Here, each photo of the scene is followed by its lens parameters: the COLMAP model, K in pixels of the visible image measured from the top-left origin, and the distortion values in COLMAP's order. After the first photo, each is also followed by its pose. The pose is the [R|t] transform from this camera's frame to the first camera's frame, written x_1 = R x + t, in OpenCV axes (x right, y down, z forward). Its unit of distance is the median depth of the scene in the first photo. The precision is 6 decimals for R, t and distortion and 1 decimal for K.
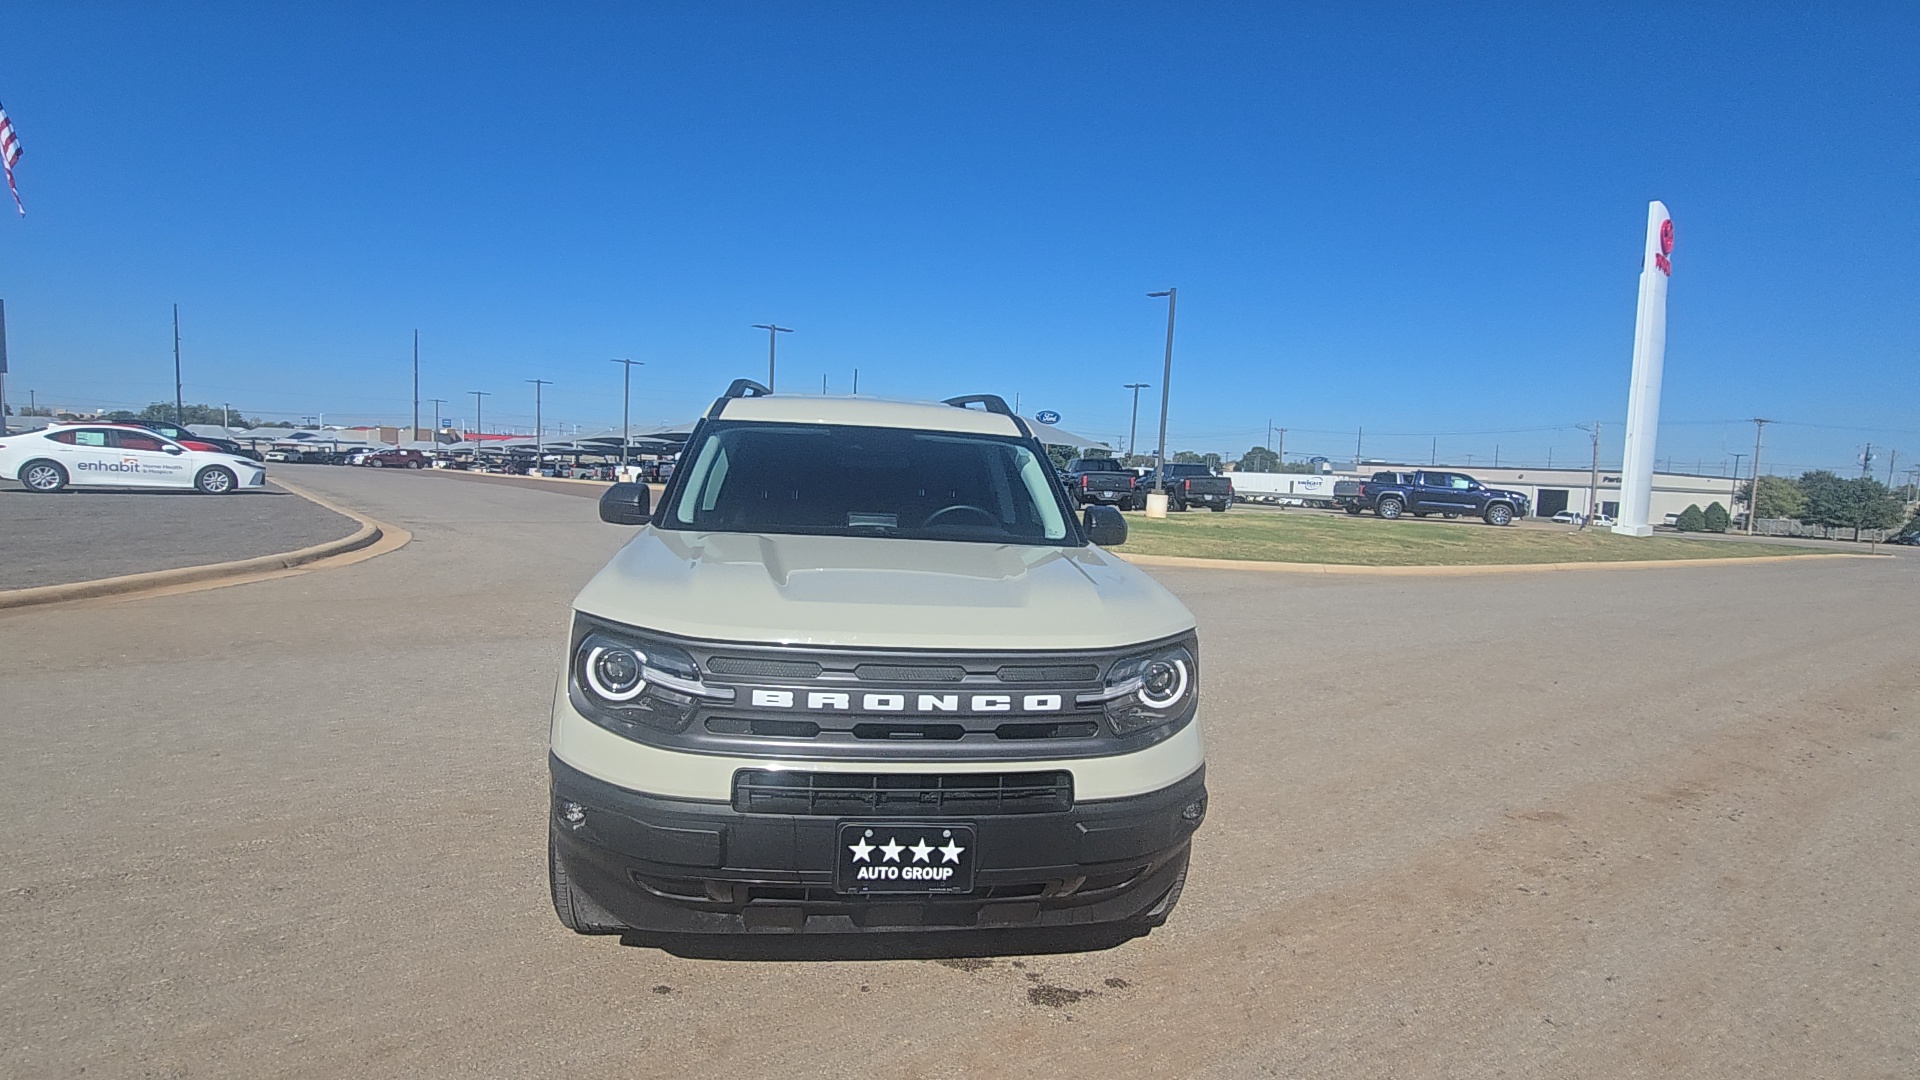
lens RADIAL K [[973.7, 0, 954.4], [0, 973.7, 550.8], [0, 0, 1]] dist [0.000976, 0.000358]
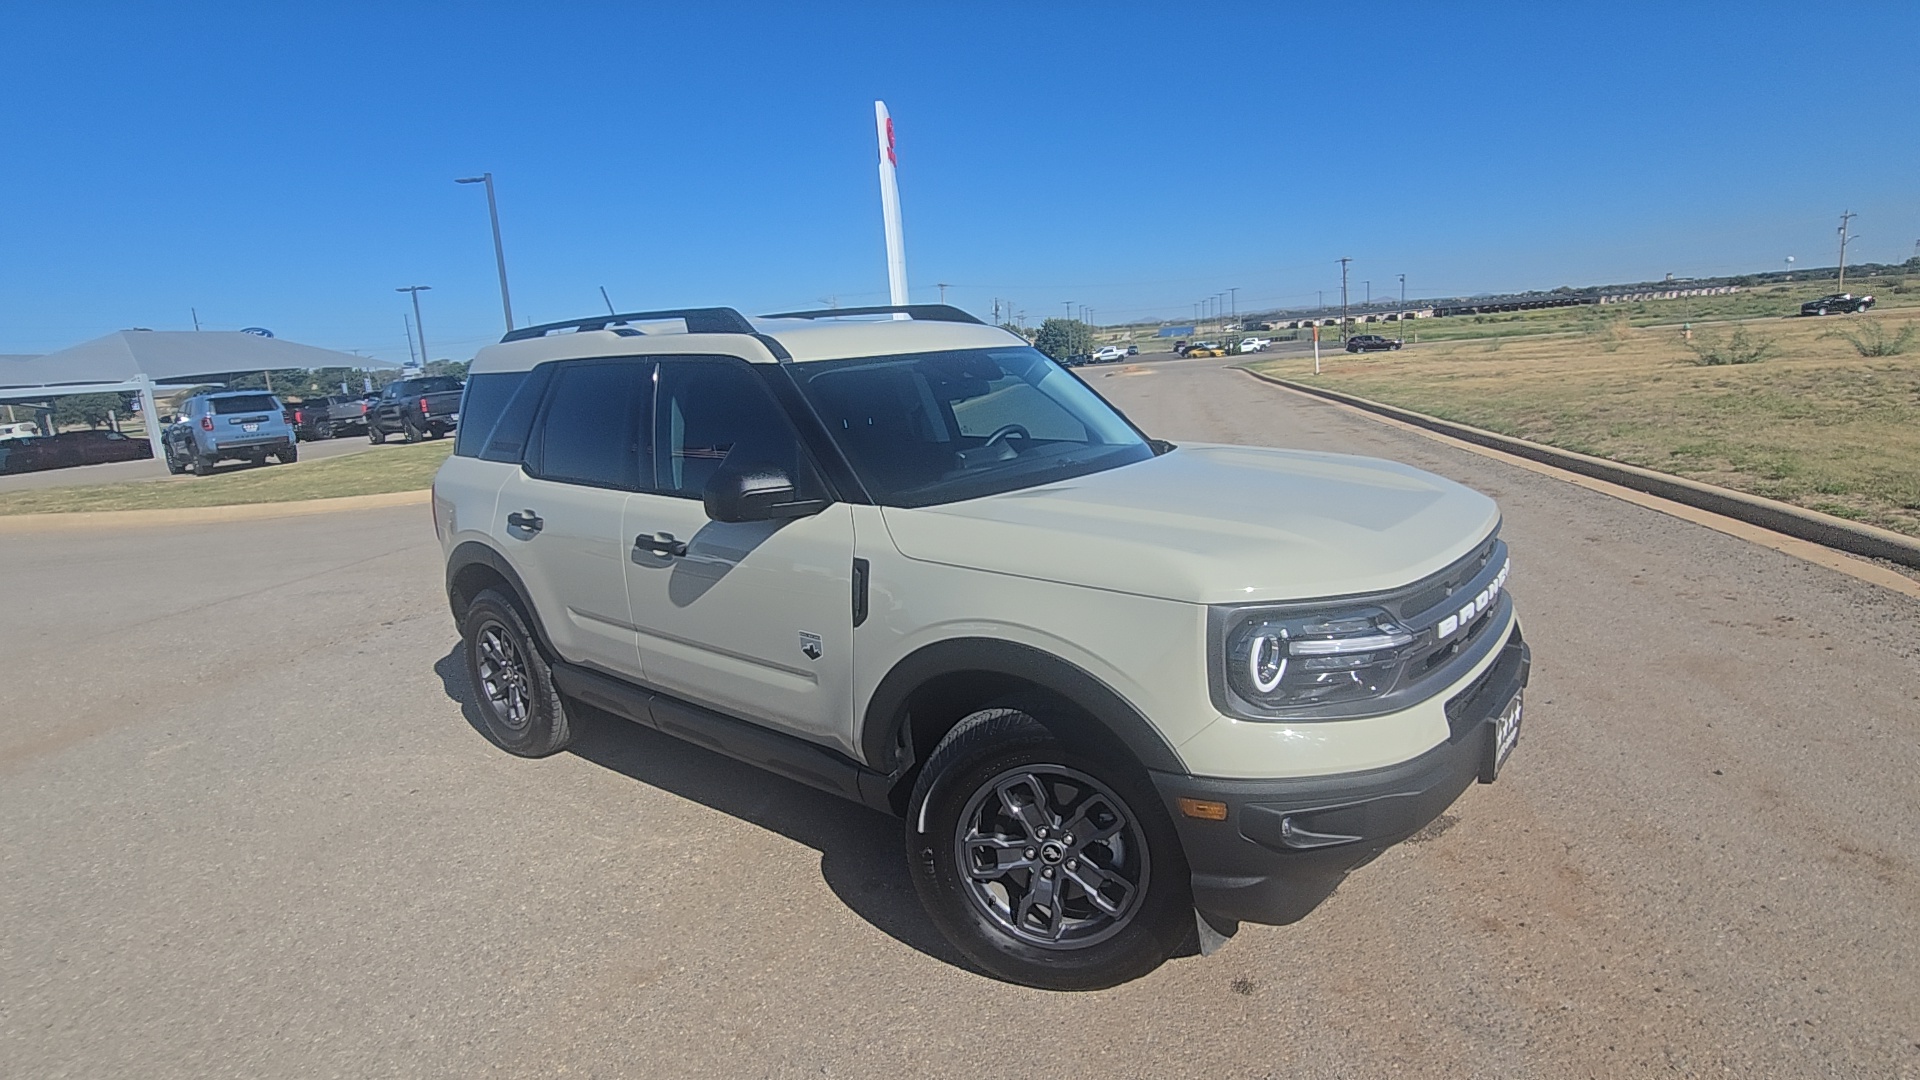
lens RADIAL K [[973.7, 0, 955.2], [0, 973.7, 546.3], [0, 0, 1]] dist [0.000976, 0.000358]
pose [[0.741993, -0.230475, 0.629545, -0.130117], [0.164729, 0.972938, 0.162037, -0.019156], [-0.649854, -0.016526, 0.759879, 0.065283]]
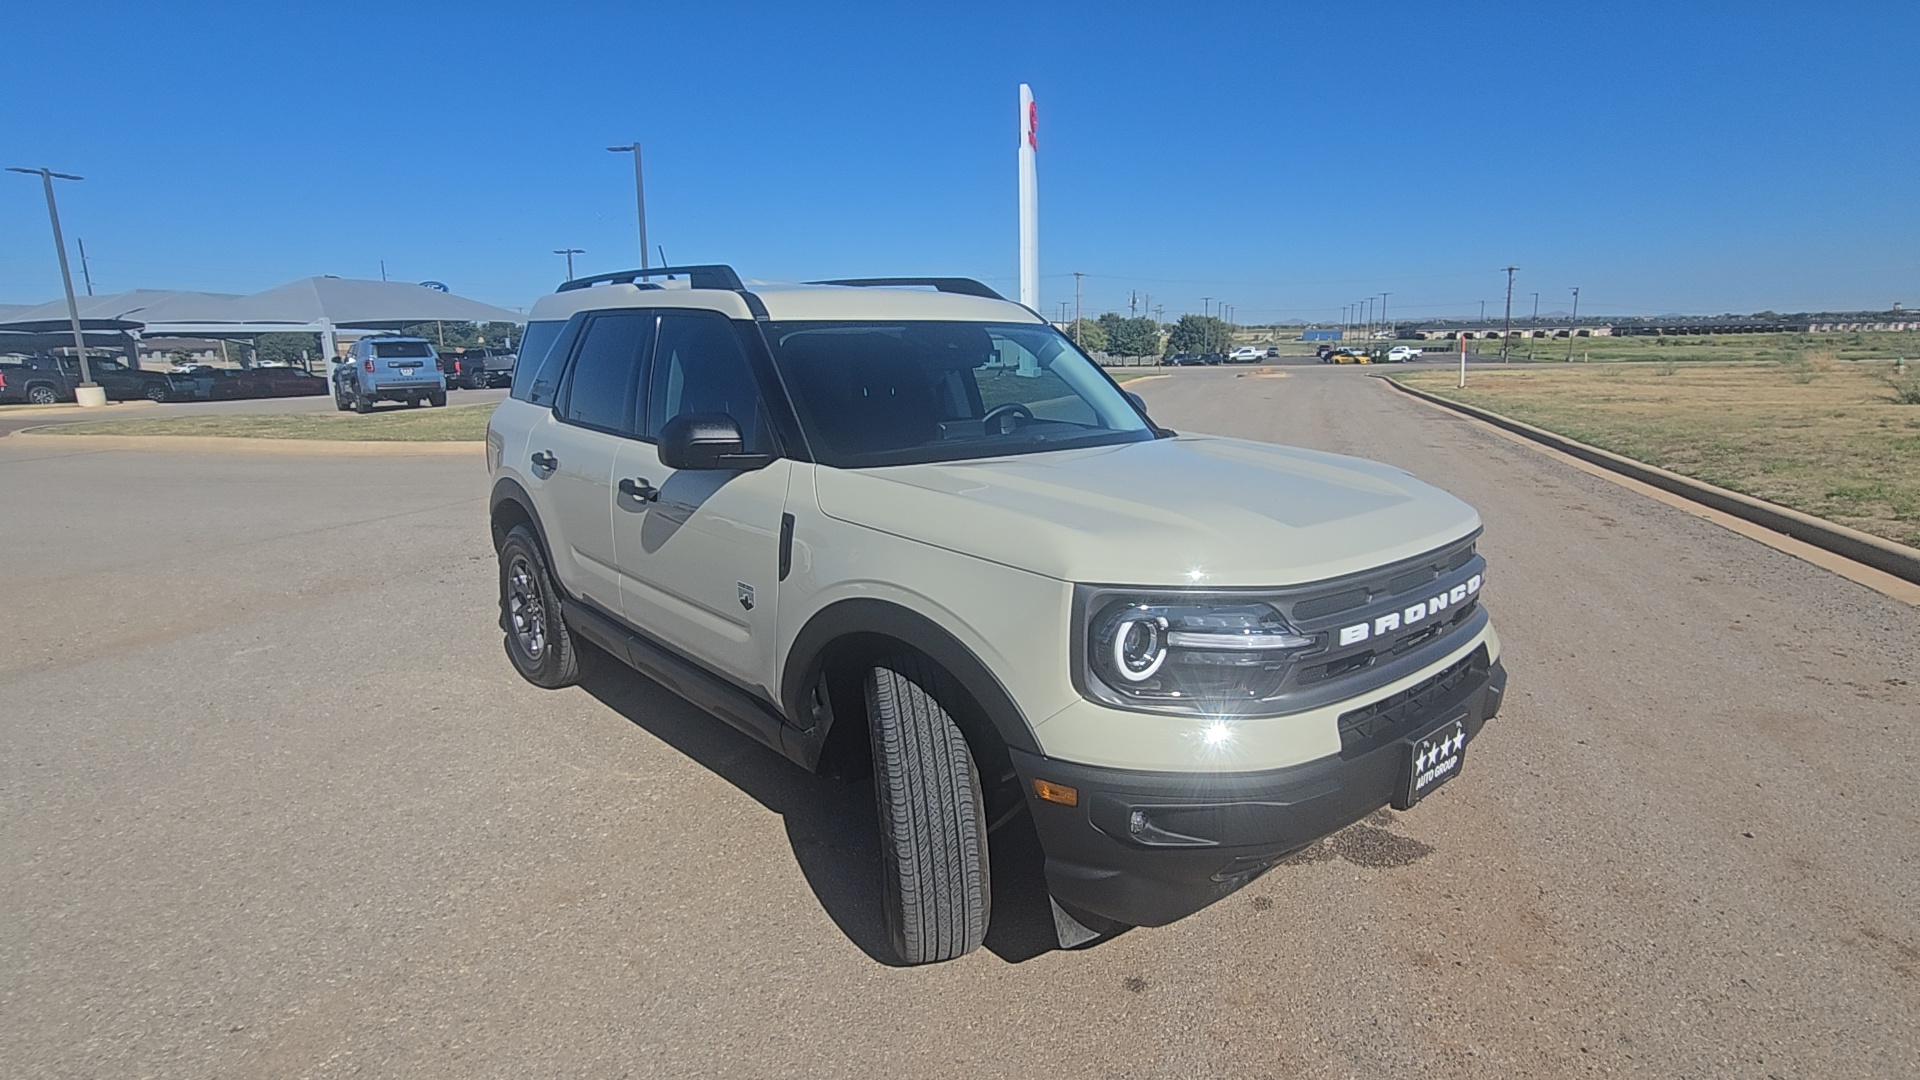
lens RADIAL K [[973.7, 0, 955.4], [0, 973.7, 549.8], [0, 0, 1]] dist [0.000976, 0.000358]
pose [[0.829753, -0.173195, 0.530579, -0.110246], [0.101858, 0.981660, 0.161147, -0.012860], [-0.548758, -0.079668, 0.832177, 0.050404]]
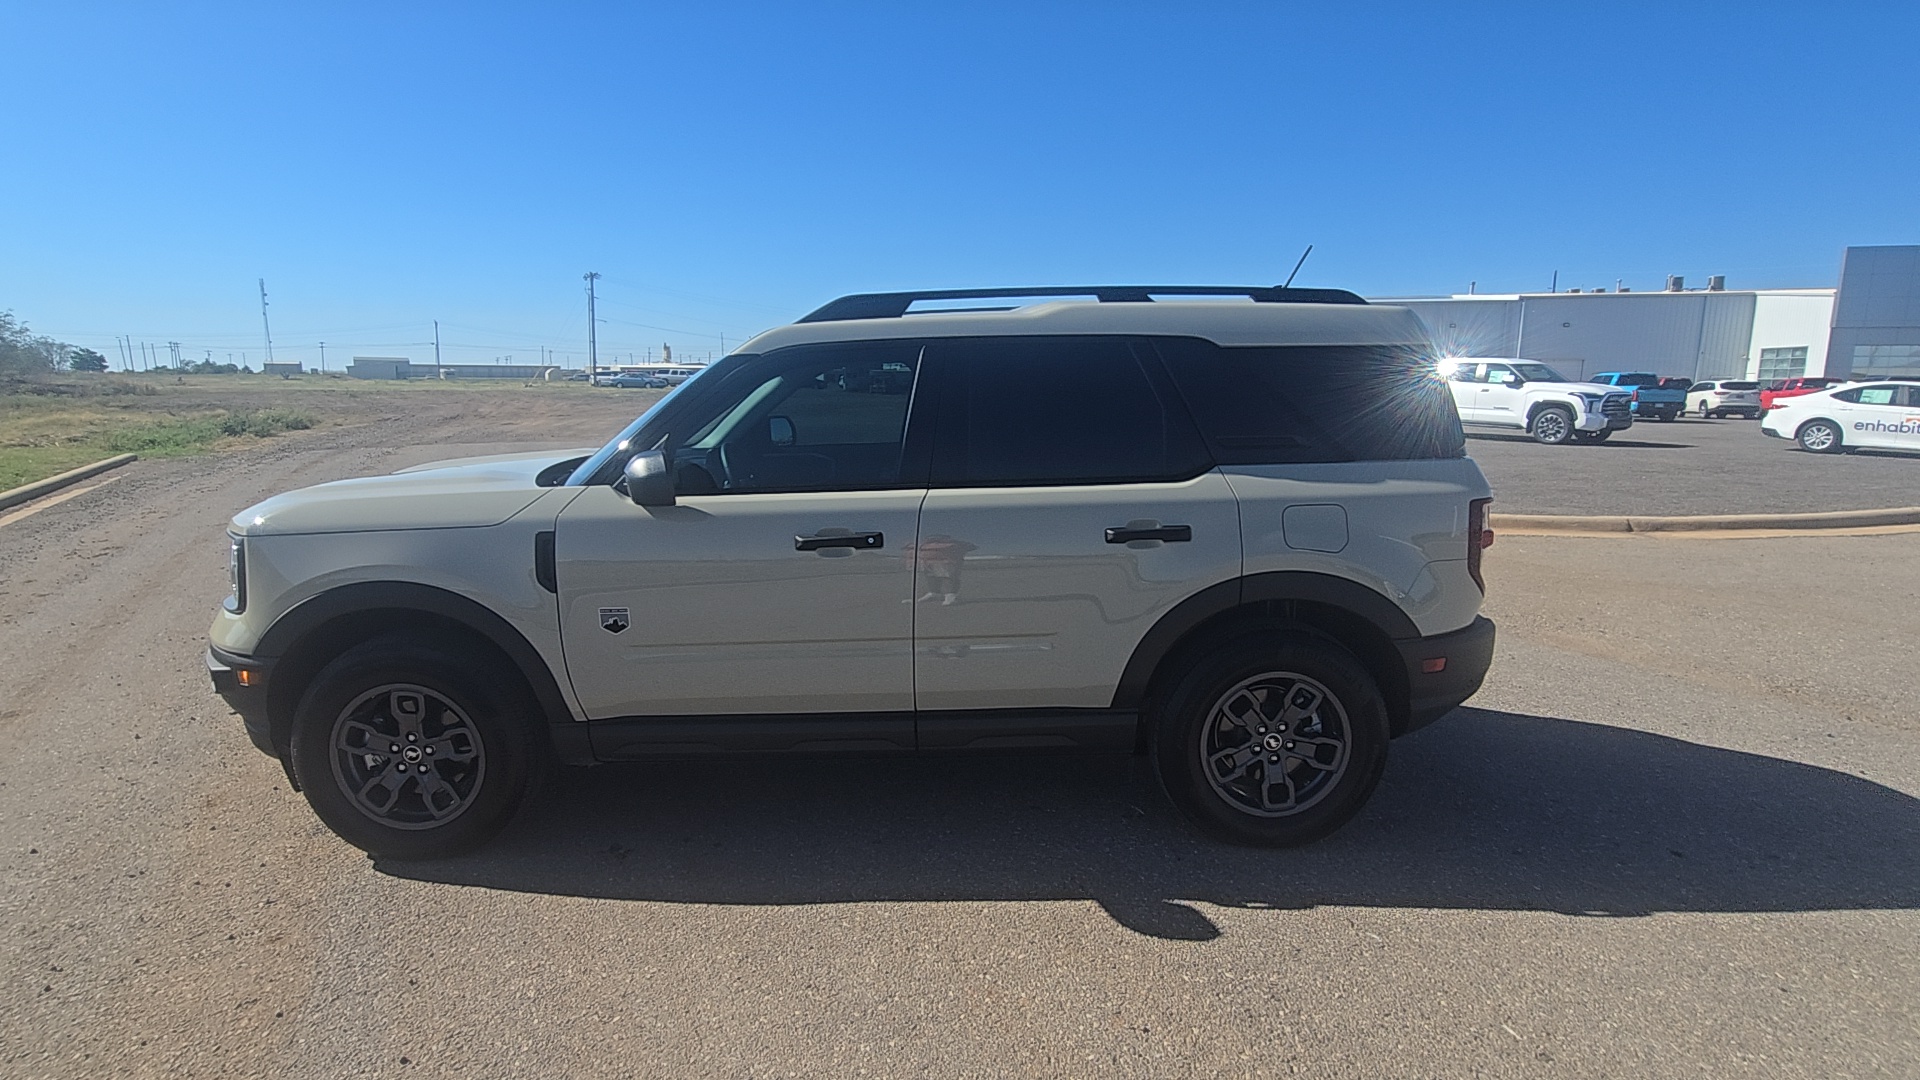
lens RADIAL K [[973.7, 0, 948.7], [0, 973.7, 550.0], [0, 0, 1]] dist [0.000976, 0.000358]
pose [[-0.140529, 0.132197, -0.981211, 0.165303], [-0.099421, 0.984152, 0.146832, -0.019627], [0.985072, 0.118187, -0.125158, 0.261519]]
